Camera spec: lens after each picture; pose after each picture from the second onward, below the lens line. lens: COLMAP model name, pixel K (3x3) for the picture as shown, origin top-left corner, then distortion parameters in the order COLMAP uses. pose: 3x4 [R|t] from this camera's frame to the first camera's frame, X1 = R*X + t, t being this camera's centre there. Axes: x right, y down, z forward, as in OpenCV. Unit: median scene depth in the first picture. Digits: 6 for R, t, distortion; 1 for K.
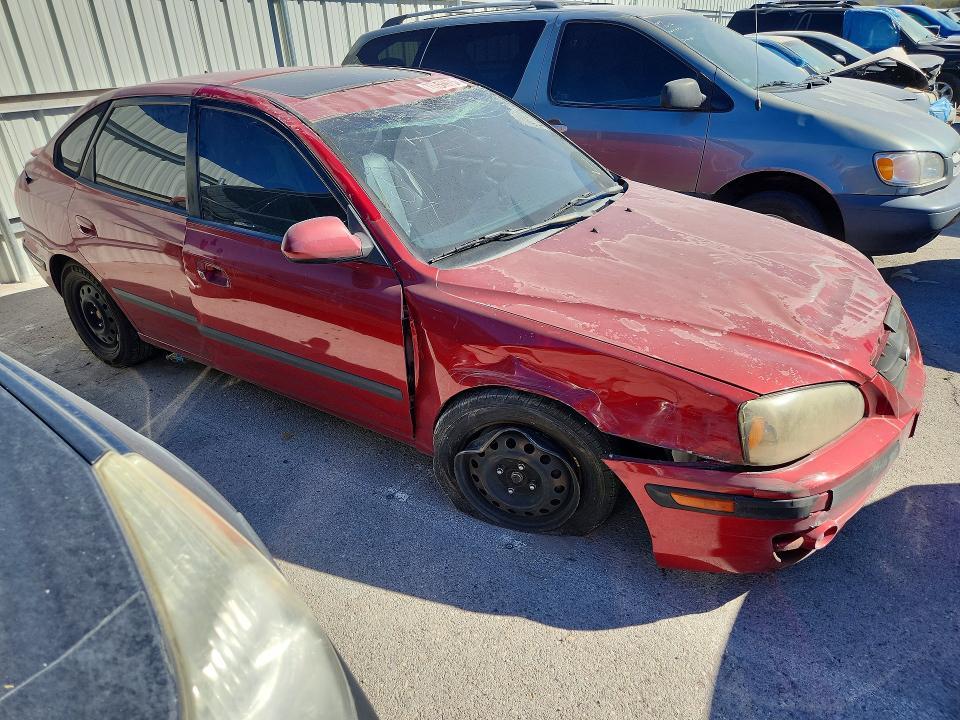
lens RADIAL K [[659.8, 0, 480.0], [0, 659.8, 360.0], [0, 0, 1]] dist [0.050590, -0.031489]
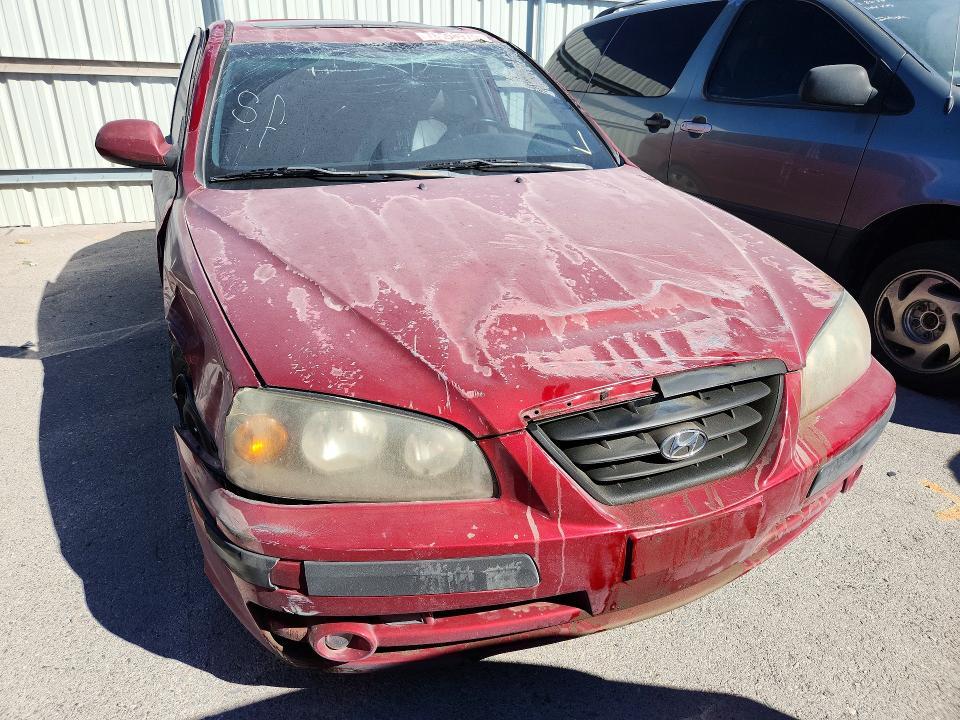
lens RADIAL K [[659.8, 0, 480.0], [0, 659.8, 360.0], [0, 0, 1]] dist [0.050590, -0.031489]
pose [[0.836710, 0.258684, -0.482700, 0.762738], [-0.284638, 0.958421, 0.020238, -0.038946], [0.467865, 0.120461, 0.875552, 0.419952]]
